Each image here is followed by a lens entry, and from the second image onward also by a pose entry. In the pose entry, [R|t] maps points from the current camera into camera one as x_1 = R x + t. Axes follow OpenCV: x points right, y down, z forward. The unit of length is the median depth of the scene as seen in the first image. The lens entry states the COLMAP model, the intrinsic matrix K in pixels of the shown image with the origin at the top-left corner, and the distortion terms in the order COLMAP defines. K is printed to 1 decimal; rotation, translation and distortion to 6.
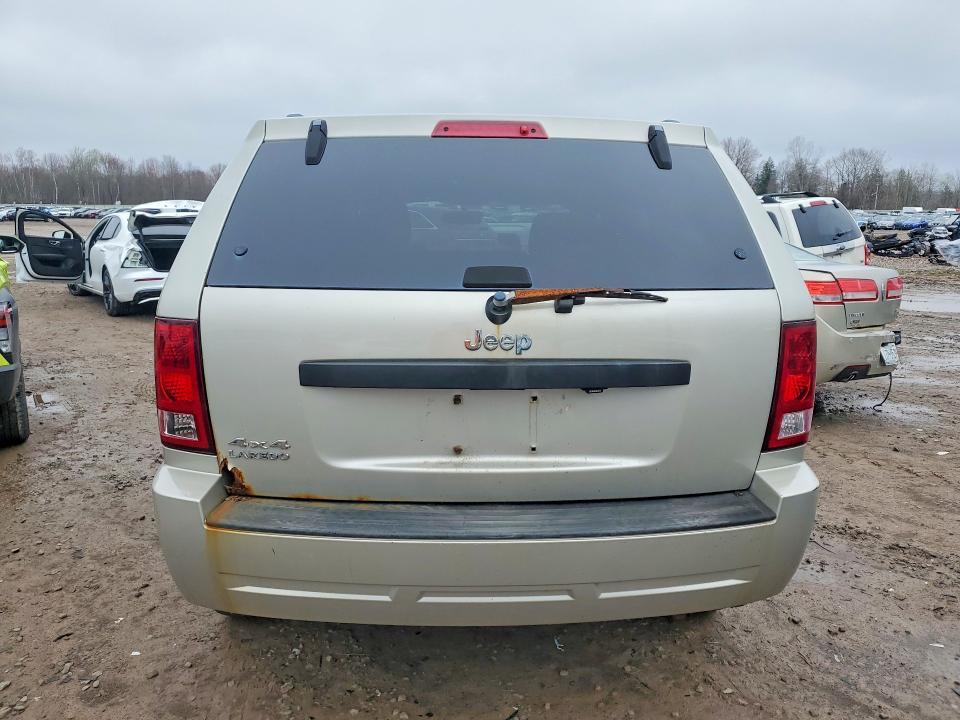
lens RADIAL K [[777.6, 0, 480.0], [0, 777.6, 360.0], [0, 0, 1]] dist [-0.000323, 0.017958]
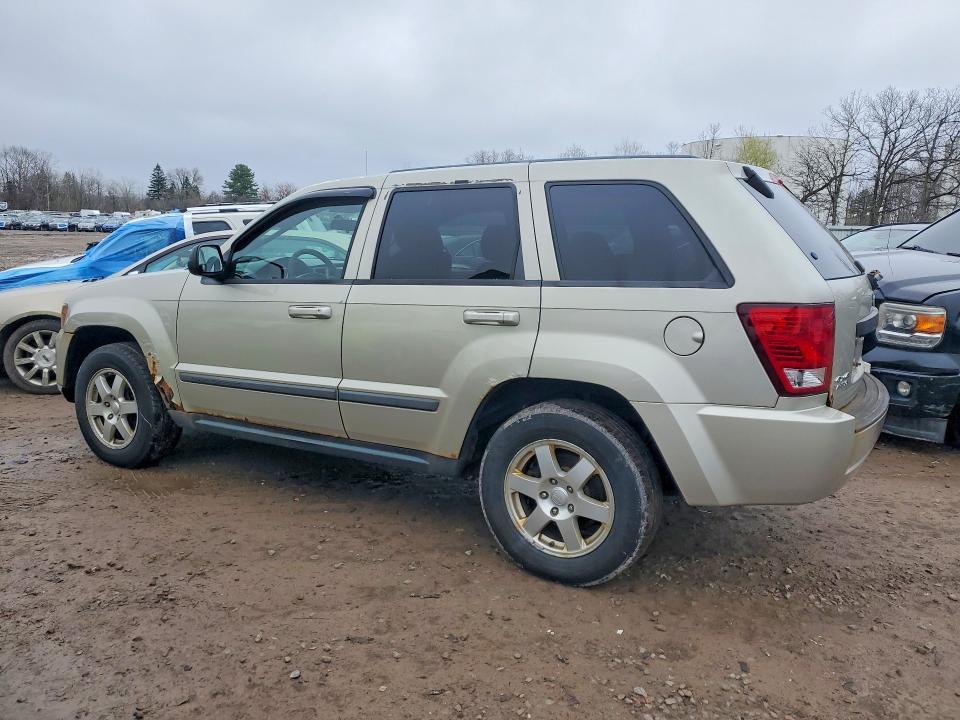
lens RADIAL K [[777.6, 0, 480.0], [0, 777.6, 360.0], [0, 0, 1]] dist [-0.000323, 0.017958]
pose [[0.505997, -0.134692, 0.851954, -0.093453], [0.135466, 0.987884, 0.075725, -0.007315], [-0.851831, 0.077094, 0.518113, 0.037320]]
